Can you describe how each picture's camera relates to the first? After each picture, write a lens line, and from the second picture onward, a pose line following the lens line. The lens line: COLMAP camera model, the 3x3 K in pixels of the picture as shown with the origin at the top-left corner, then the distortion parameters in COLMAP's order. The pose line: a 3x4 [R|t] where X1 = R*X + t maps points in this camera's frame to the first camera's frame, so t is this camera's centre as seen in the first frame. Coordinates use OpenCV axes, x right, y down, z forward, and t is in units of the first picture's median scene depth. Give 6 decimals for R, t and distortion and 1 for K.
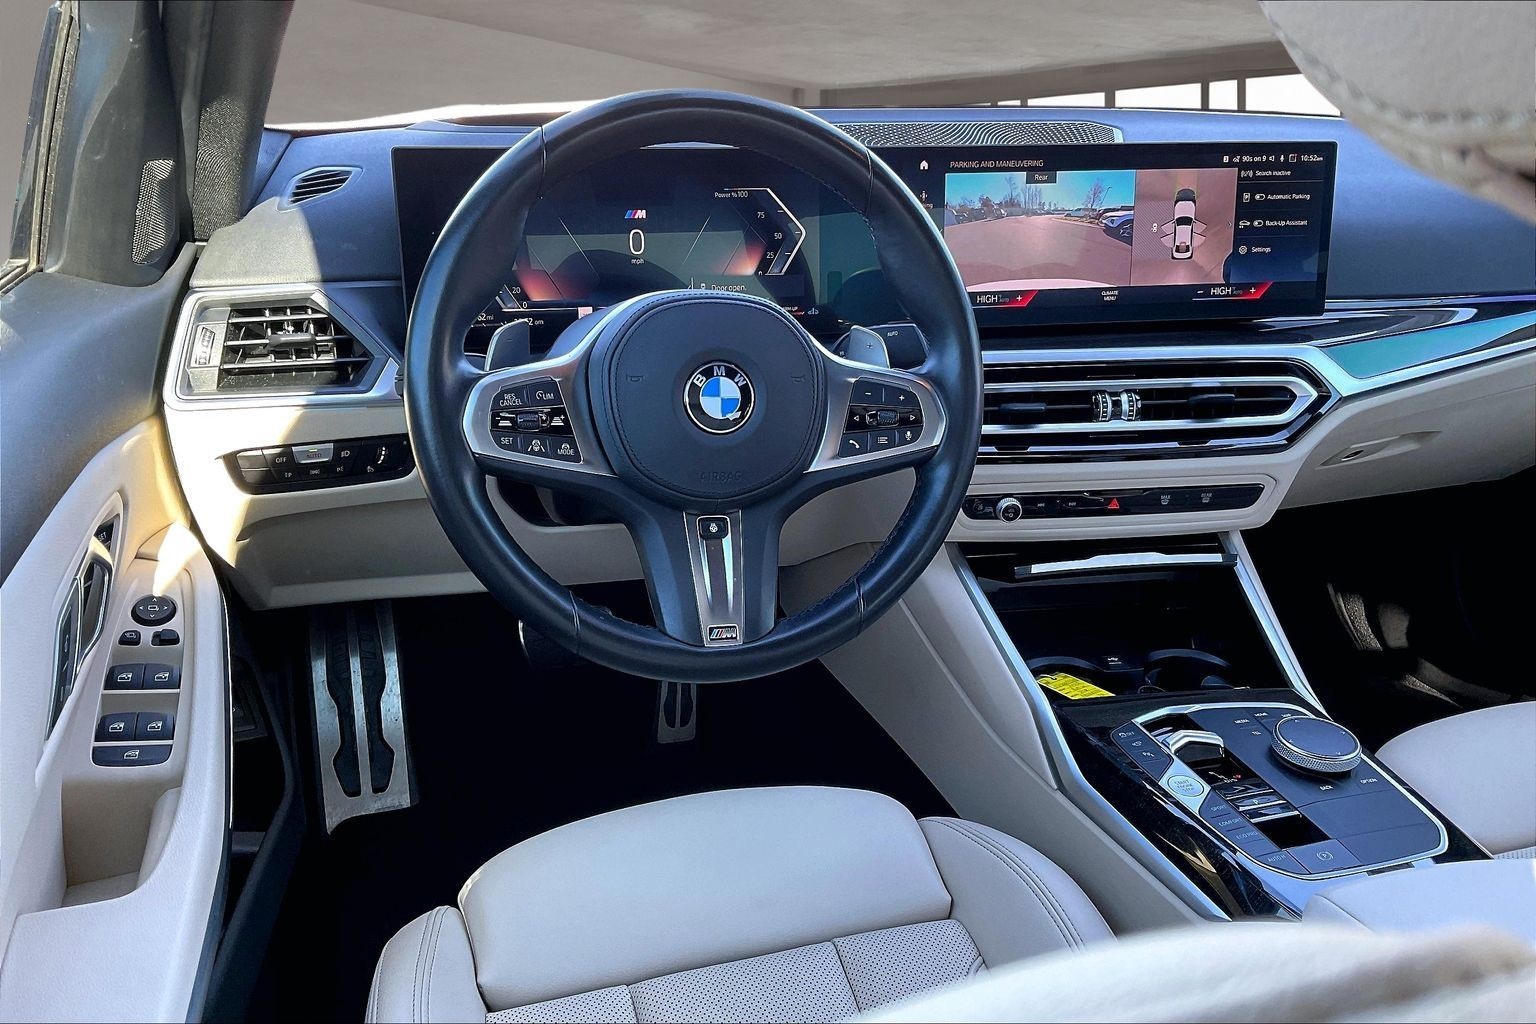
lens RADIAL K [[1274.4, 0, 755.9], [0, 1274.4, 517.1], [0, 0, 1]] dist [0.084025, -0.157704]
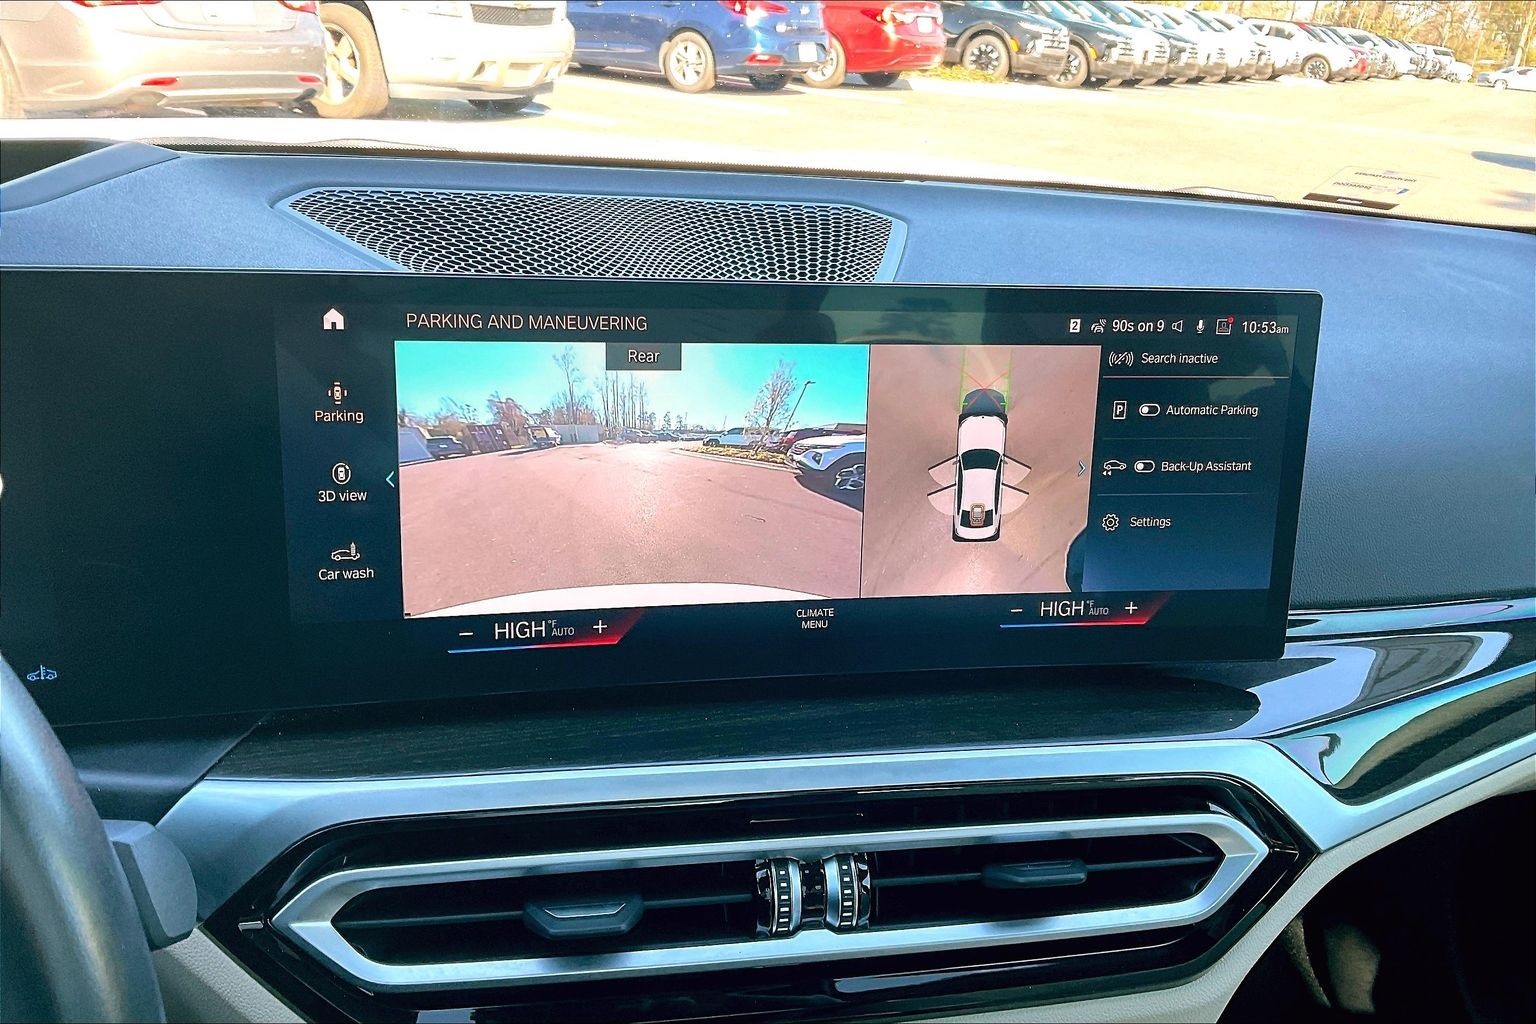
lens RADIAL K [[1274.4, 0, 758.7], [0, 1274.4, 502.0], [0, 0, 1]] dist [0.084025, -0.157704]
pose [[0.997113, 0.029210, 0.070096, 0.227692], [-0.027663, 0.999354, -0.022948, -0.204450], [-0.070721, 0.020943, 0.997276, 0.571137]]
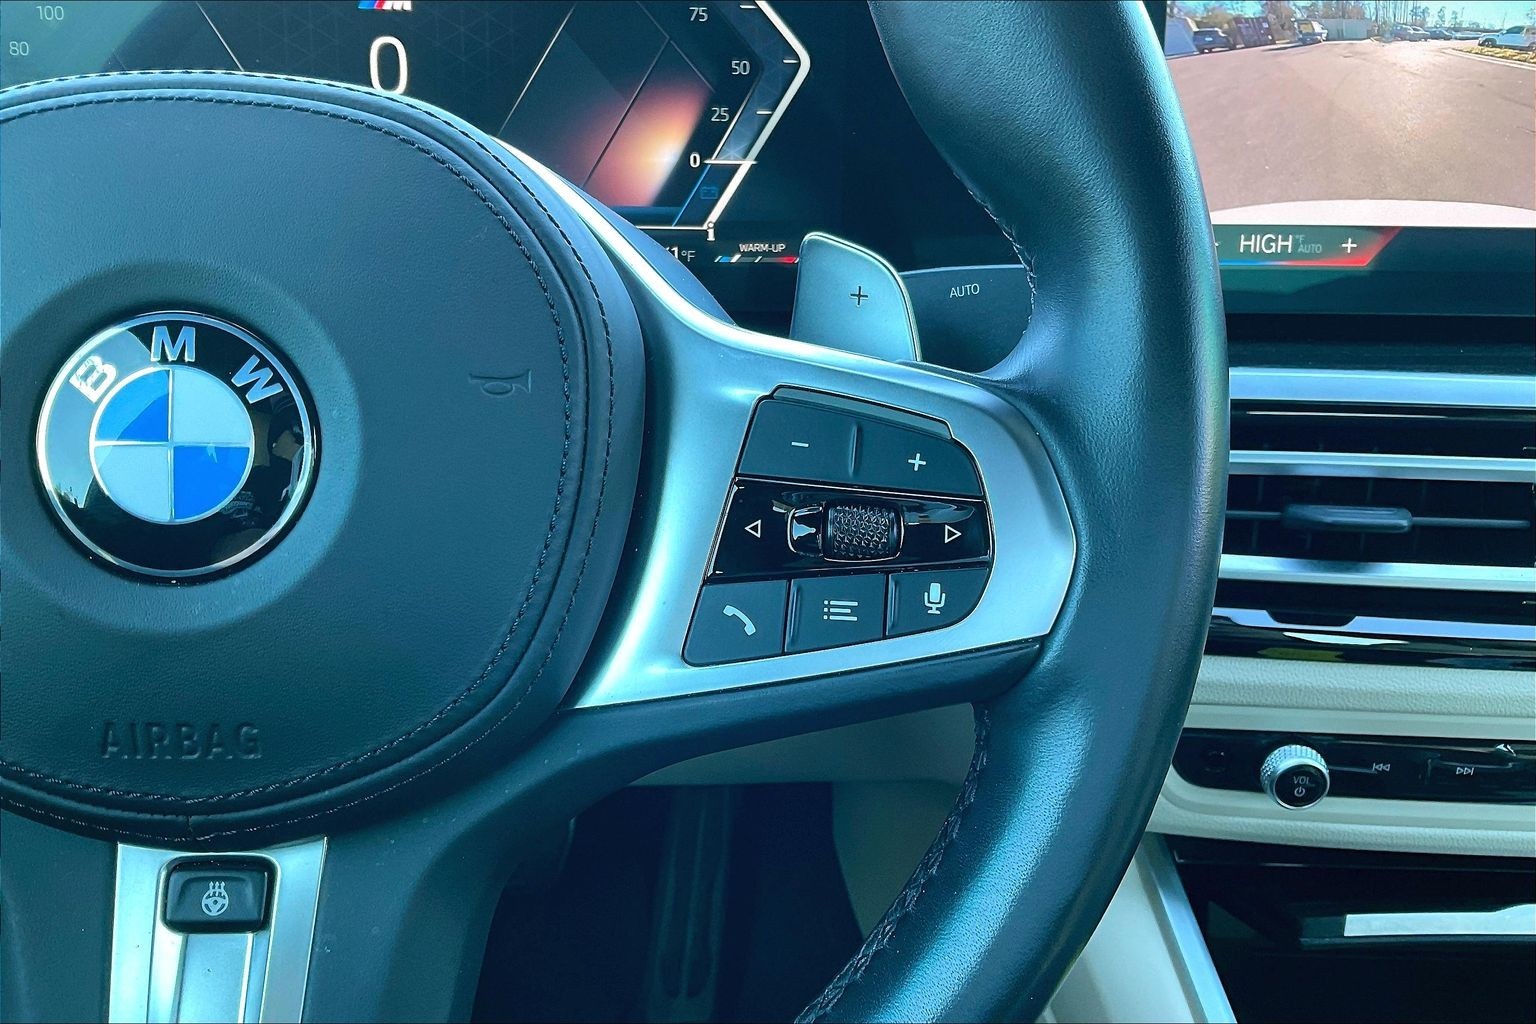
lens RADIAL K [[1274.4, 0, 780.8], [0, 1274.4, 501.0], [0, 0, 1]] dist [0.084025, -0.157704]
pose [[0.979960, 0.062762, -0.189051, 0.111577], [-0.071782, 0.996567, -0.041245, -0.060694], [0.185813, 0.053989, 0.981101, 0.571611]]
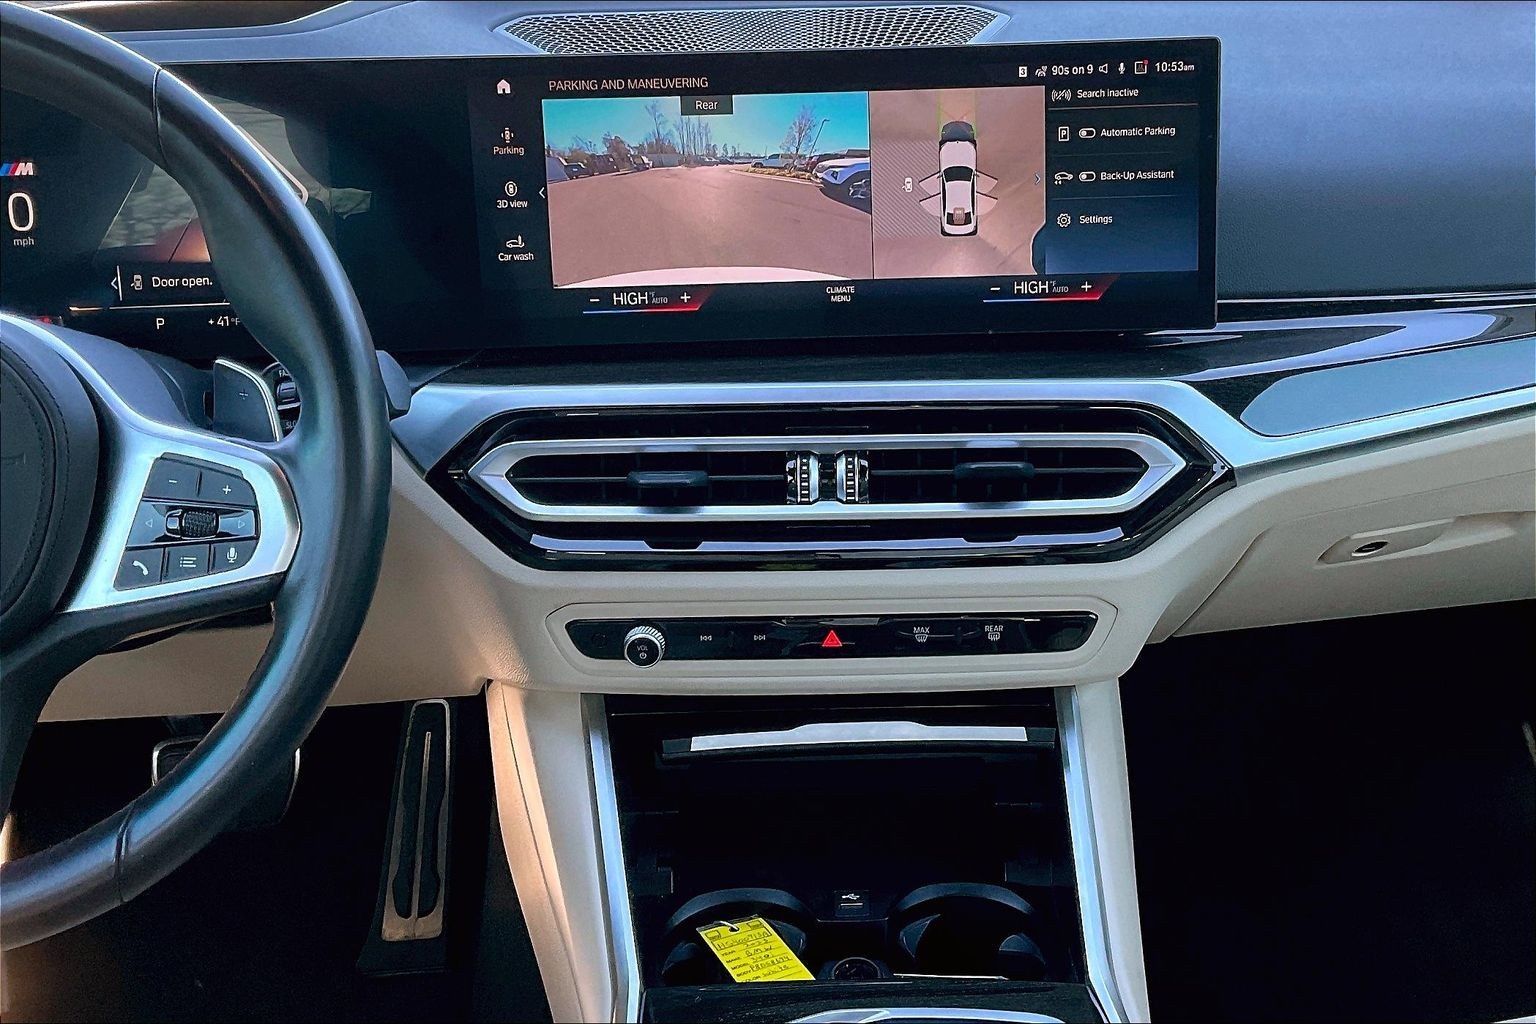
lens RADIAL K [[1724.7, 0, 824.7], [0, 1724.7, 395.0], [0, 0, 1]] dist [0.076116, 0.000000]
pose [[0.987800, 0.018167, -0.154665, 0.401195], [-0.025036, 0.998779, -0.042581, -0.090526], [0.153703, 0.045934, 0.987049, 0.195200]]
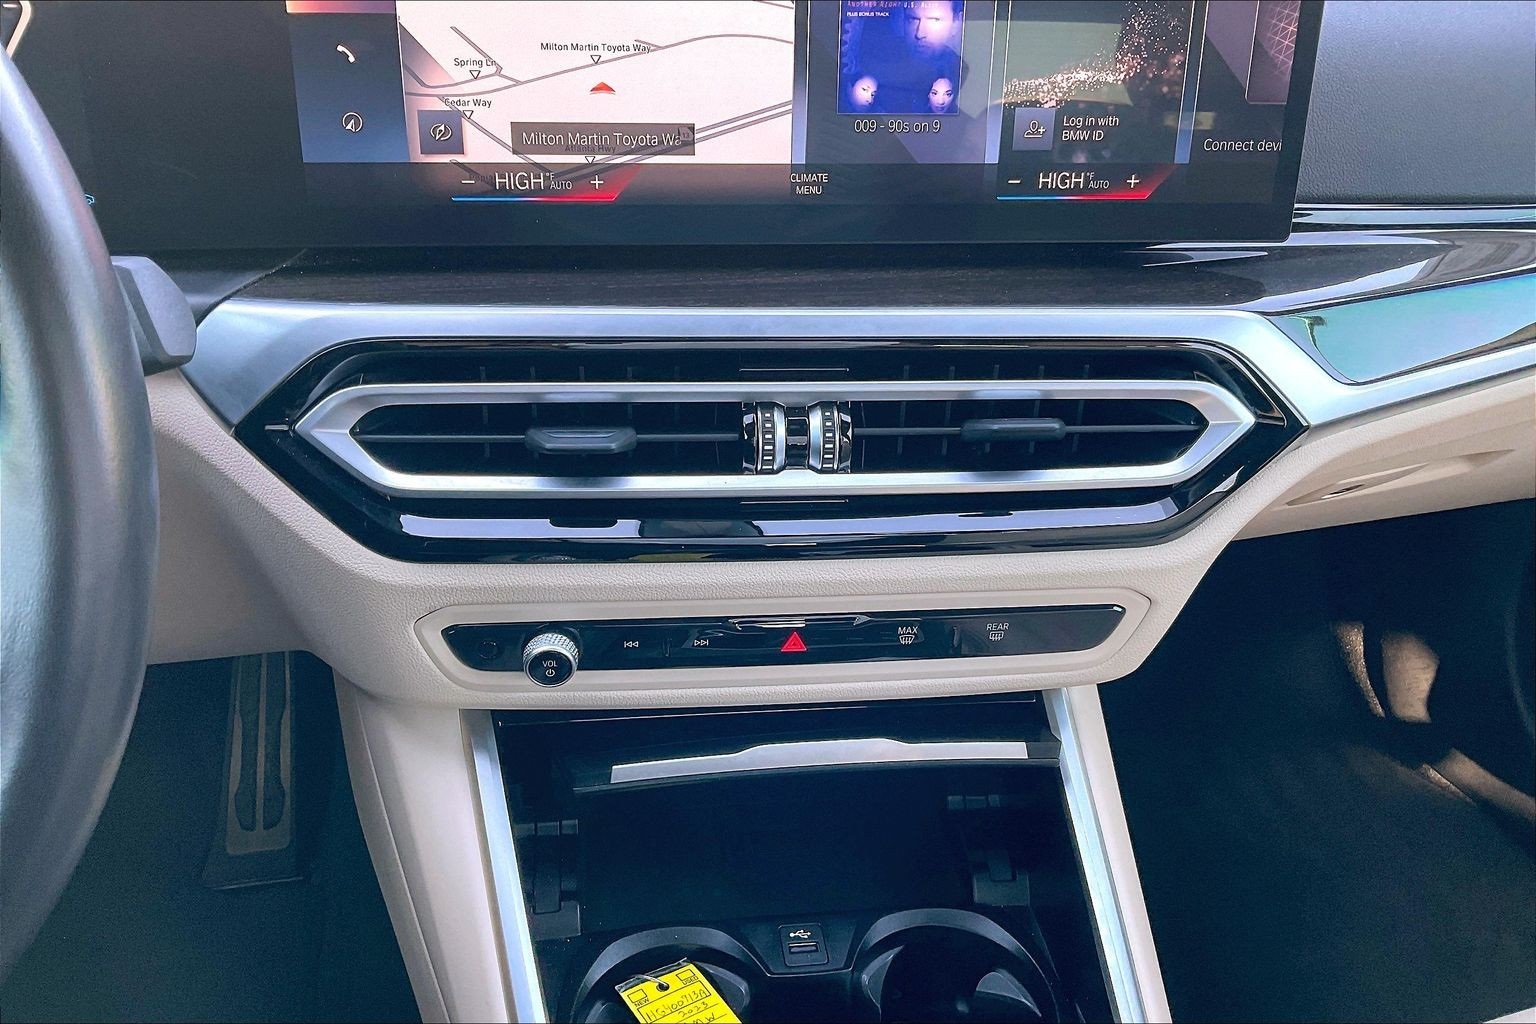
lens RADIAL K [[1274.4, 0, 759.8], [0, 1274.4, 519.6], [0, 0, 1]] dist [0.084025, -0.157704]
pose [[0.998997, 0.039767, -0.020566, 0.276036], [-0.036736, 0.990680, 0.131163, -0.115695], [0.025590, -0.130276, 0.991147, 0.547604]]
